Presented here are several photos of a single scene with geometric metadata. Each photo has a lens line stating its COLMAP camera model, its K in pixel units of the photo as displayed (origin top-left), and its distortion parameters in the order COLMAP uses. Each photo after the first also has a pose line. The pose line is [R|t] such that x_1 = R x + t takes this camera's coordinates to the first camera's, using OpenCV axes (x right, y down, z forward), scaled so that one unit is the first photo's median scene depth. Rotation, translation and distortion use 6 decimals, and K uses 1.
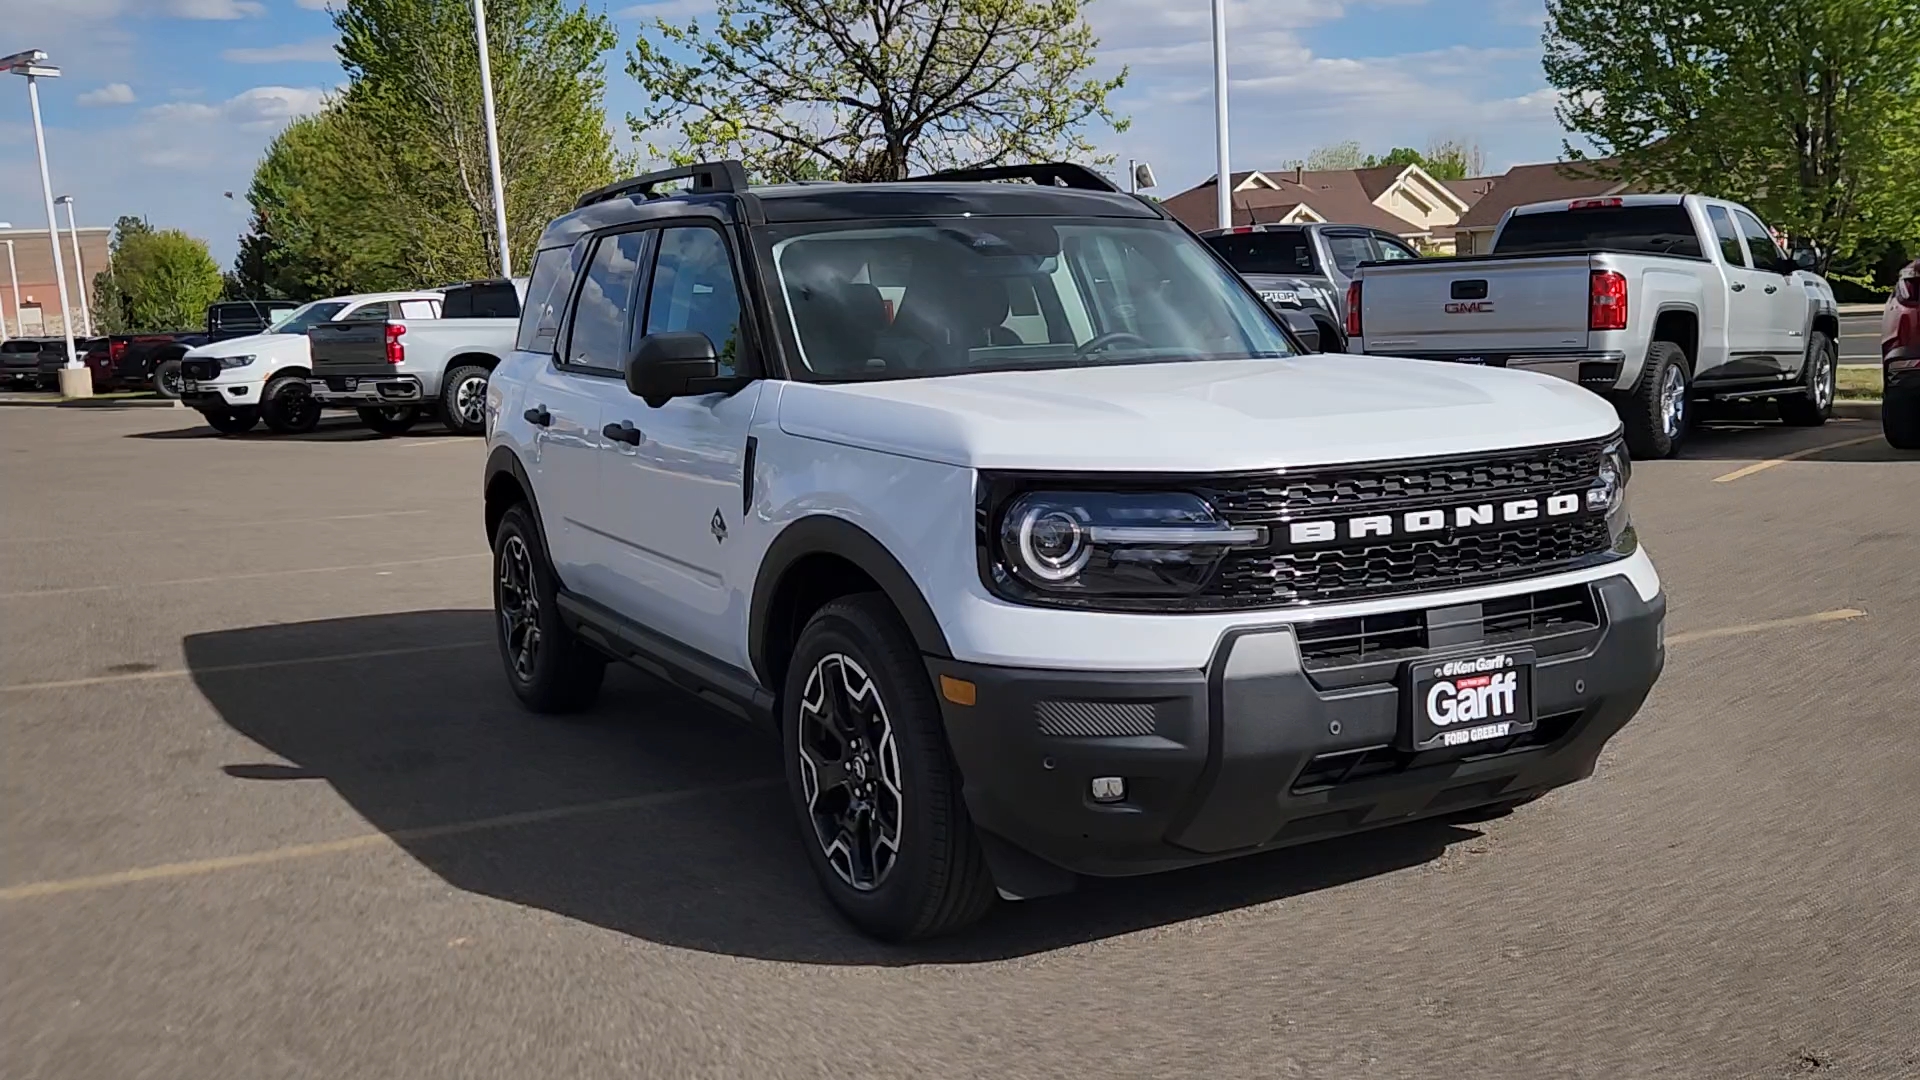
lens RADIAL K [[1783.4, 0, 950.7], [0, 1783.4, 543.7], [0, 0, 1]] dist [0.027108, 0.000000]
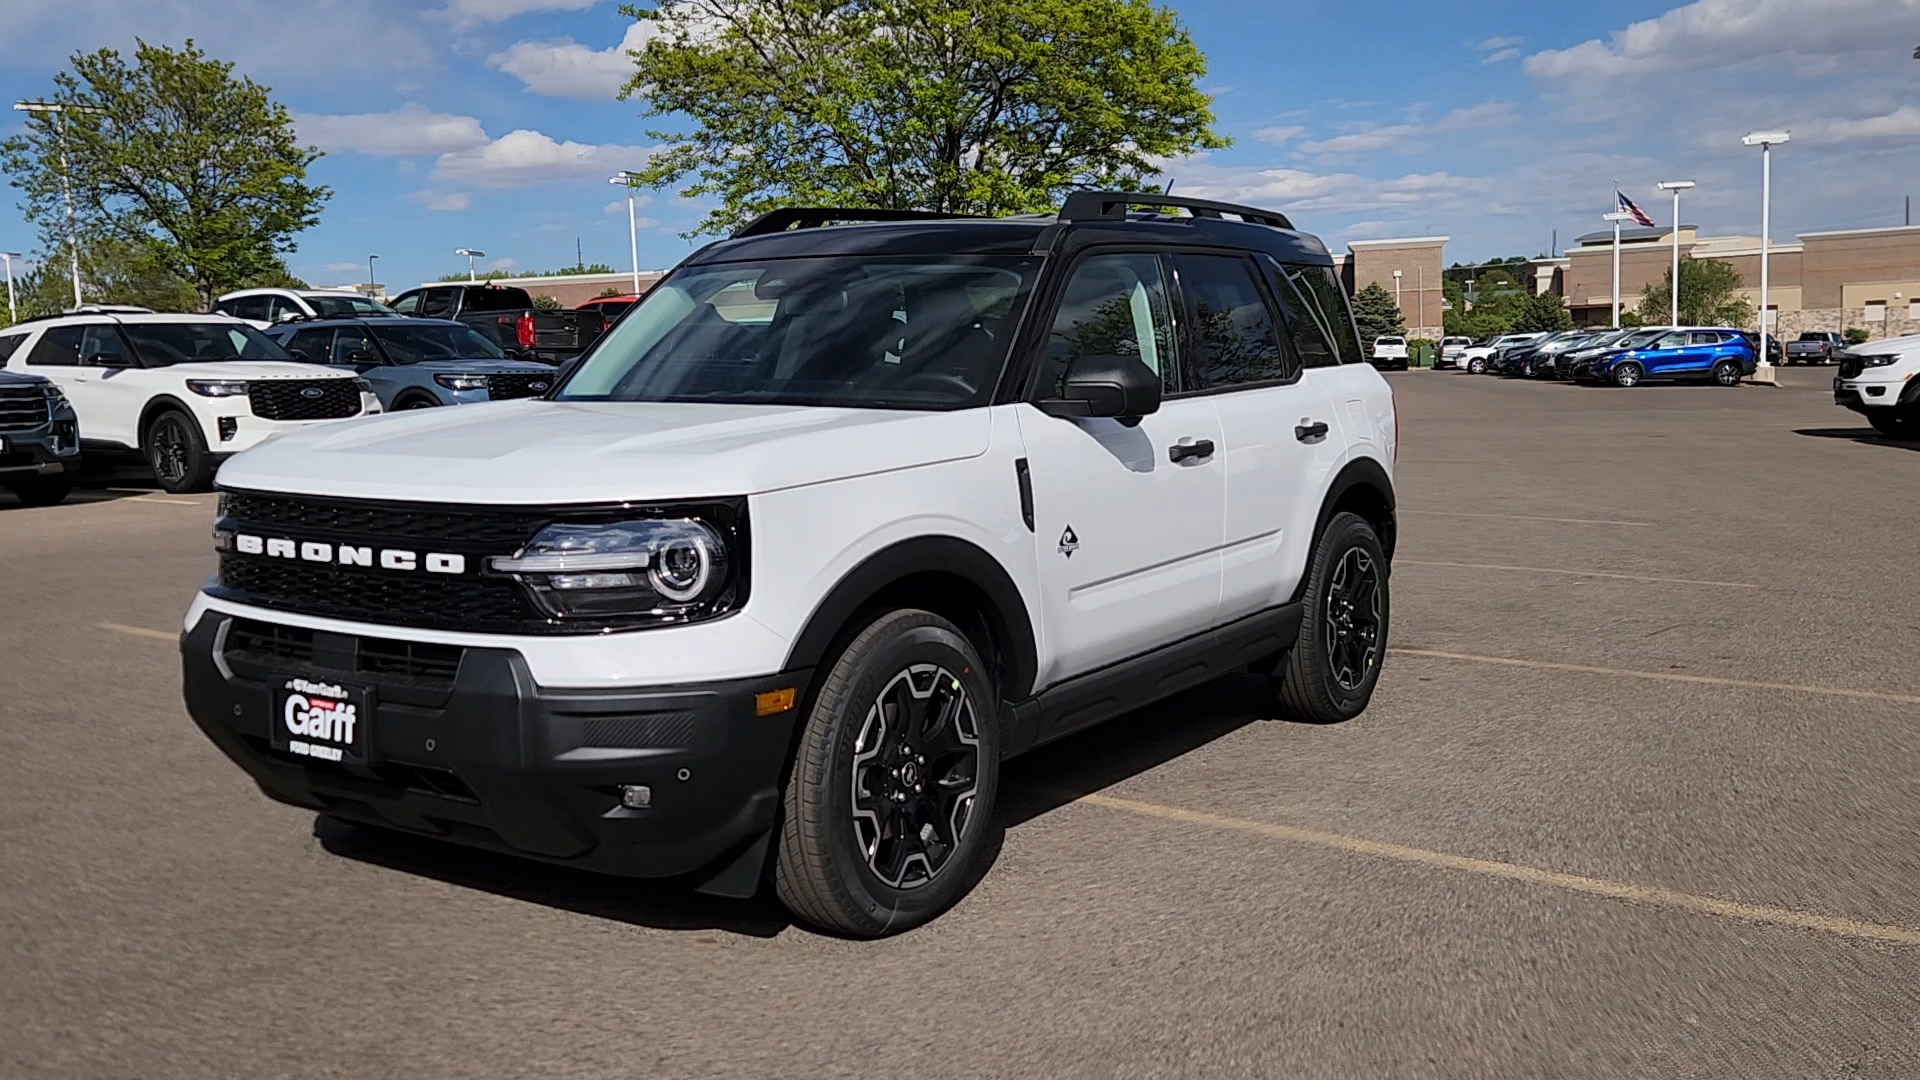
lens RADIAL K [[1783.4, 0, 942.5], [0, 1783.4, 543.3], [0, 0, 1]] dist [0.027108, 0.000000]
pose [[0.469770, 0.131437, -0.872949, 1.233917], [-0.123255, 0.988934, 0.082571, -0.137494], [0.874142, 0.068806, 0.480772, 0.694380]]
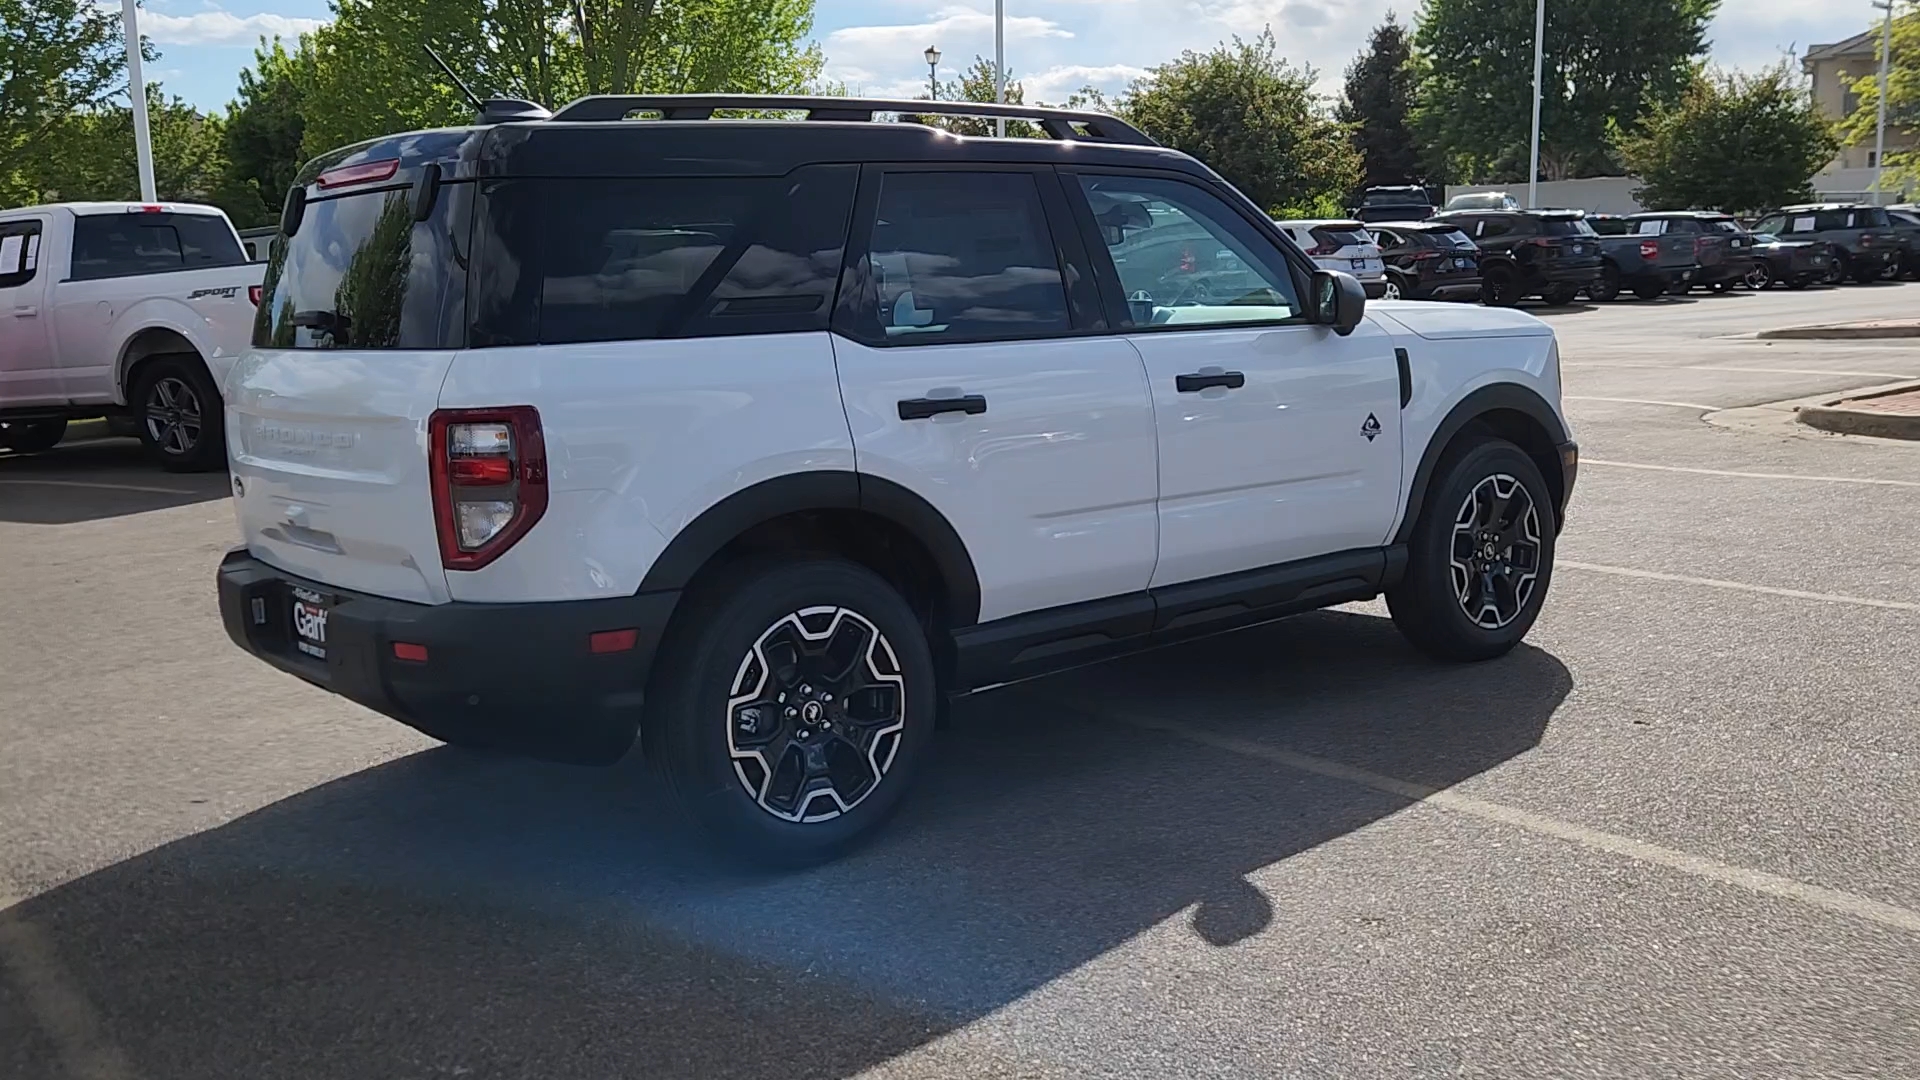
lens RADIAL K [[1783.4, 0, 941.3], [0, 1783.4, 541.6], [0, 0, 1]] dist [0.027108, 0.000000]
pose [[-0.200004, -0.103474, 0.974316, -1.401420], [0.181781, 0.973225, 0.140673, -0.175833], [-0.962785, 0.205247, -0.175840, 1.663653]]
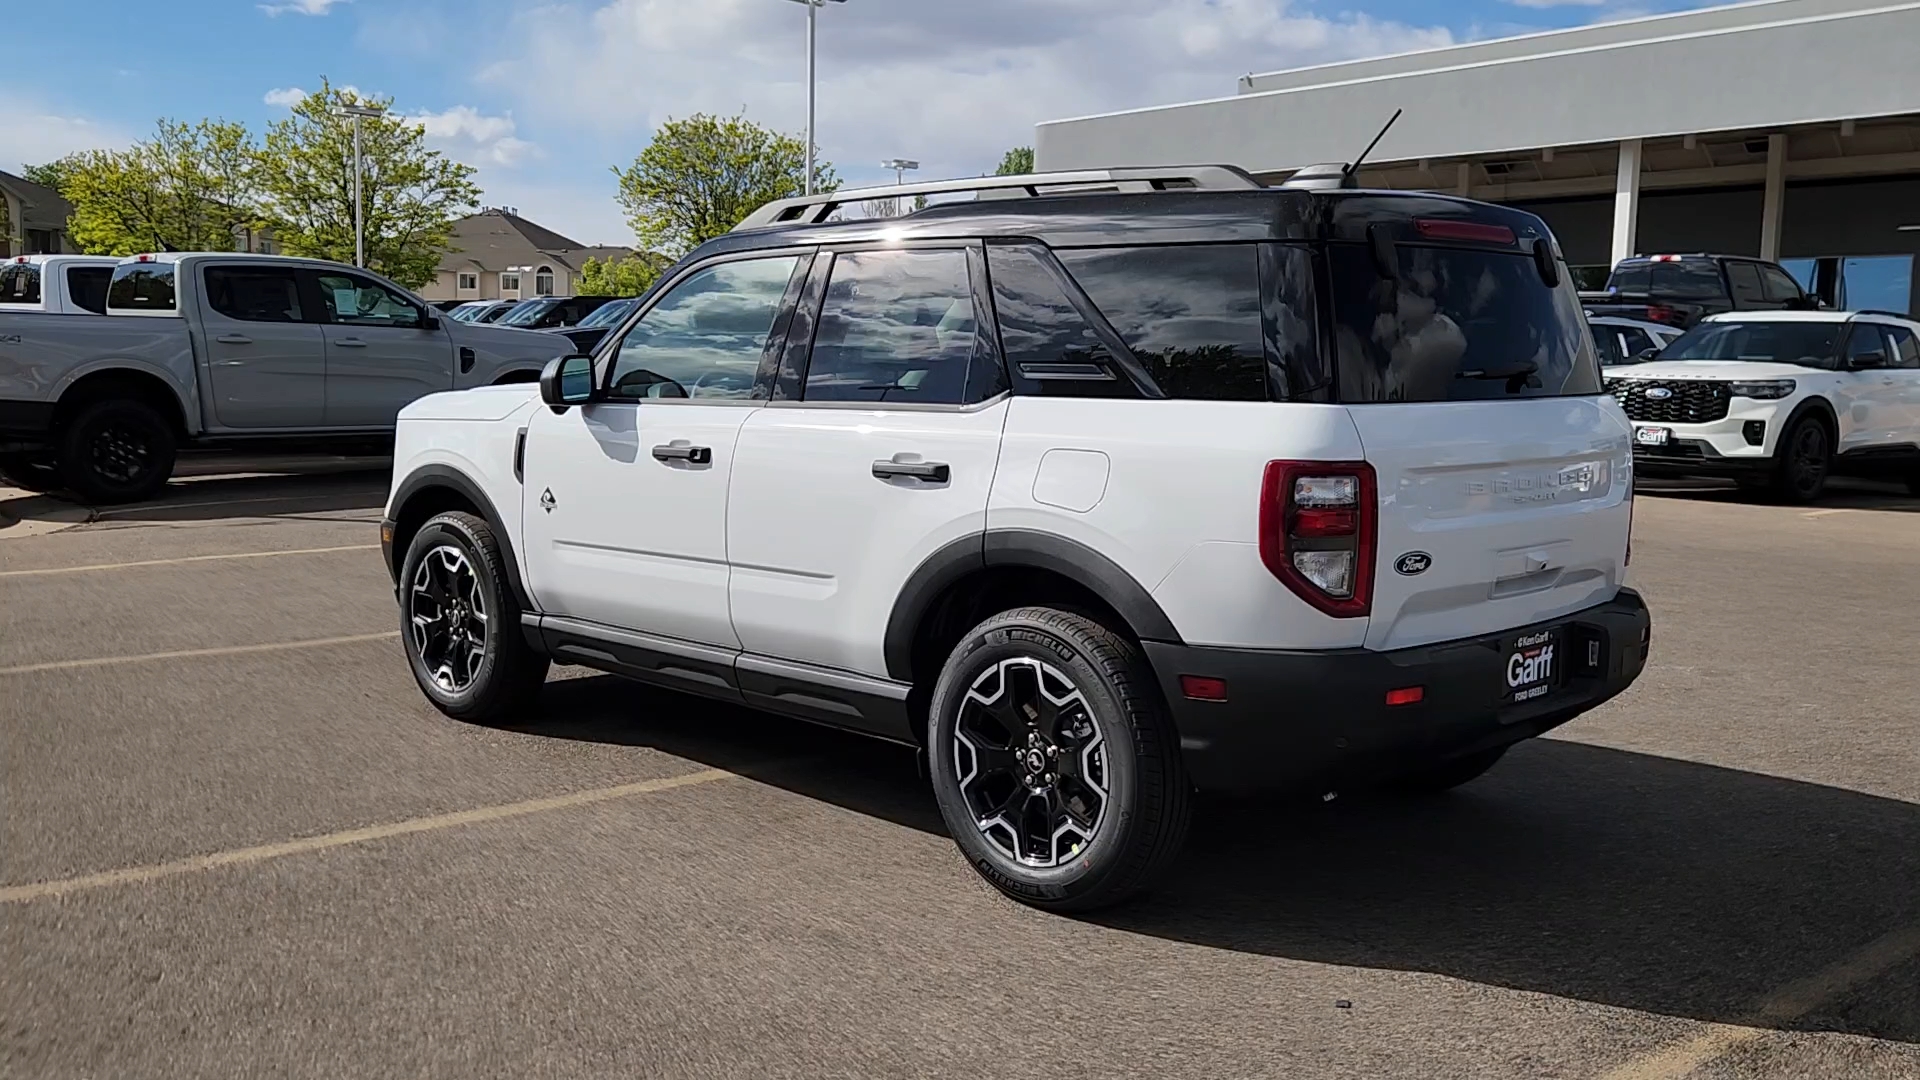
lens RADIAL K [[1783.4, 0, 949.2], [0, 1783.4, 537.1], [0, 0, 1]] dist [0.027108, 0.000000]
pose [[-0.956718, 0.056180, -0.285541, 0.379246], [-0.017734, 0.968111, 0.249893, -0.391432], [0.290475, 0.244141, -0.925213, 2.747393]]
